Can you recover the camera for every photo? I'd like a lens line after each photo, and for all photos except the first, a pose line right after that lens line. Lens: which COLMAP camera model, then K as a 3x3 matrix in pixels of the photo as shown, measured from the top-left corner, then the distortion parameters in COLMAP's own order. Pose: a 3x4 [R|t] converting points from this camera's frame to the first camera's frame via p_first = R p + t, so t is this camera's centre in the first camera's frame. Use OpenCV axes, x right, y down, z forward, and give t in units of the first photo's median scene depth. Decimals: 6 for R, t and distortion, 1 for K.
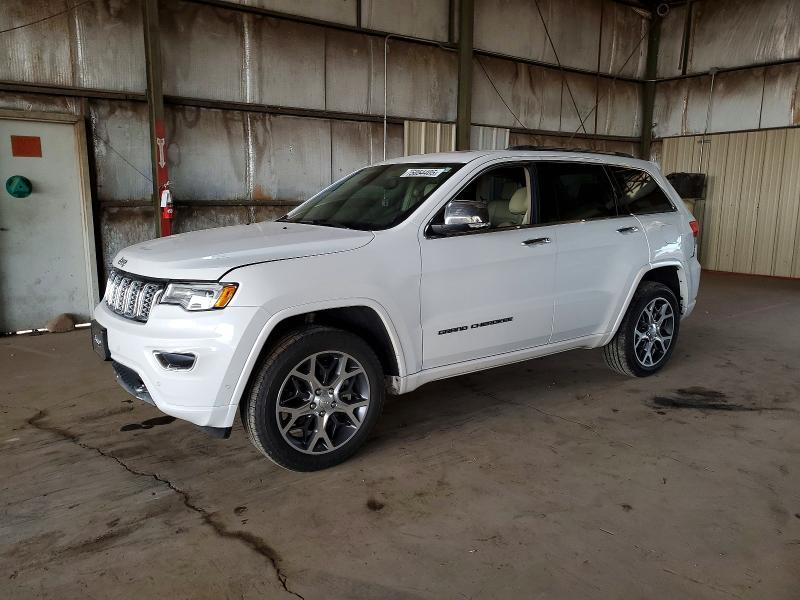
lens RADIAL K [[615.7, 0, 395.7], [0, 615.7, 303.5], [0, 0, 1]] dist [0.043365, -0.018590]
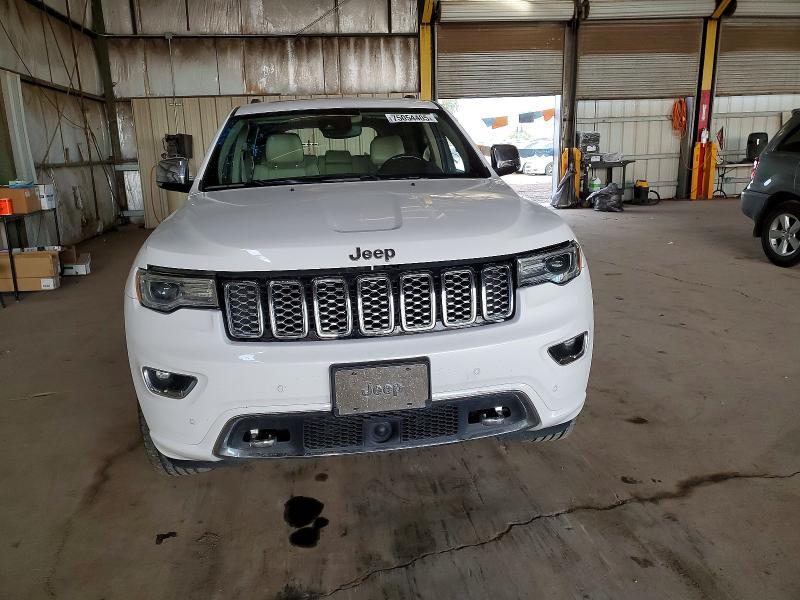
lens RADIAL K [[615.7, 0, 395.6], [0, 615.7, 291.4], [0, 0, 1]] dist [0.043365, -0.018590]
pose [[0.472072, -0.215773, 0.854746, -0.925354], [0.192577, 0.971407, 0.138864, -0.103862], [-0.860269, 0.099050, 0.500127, 0.666629]]
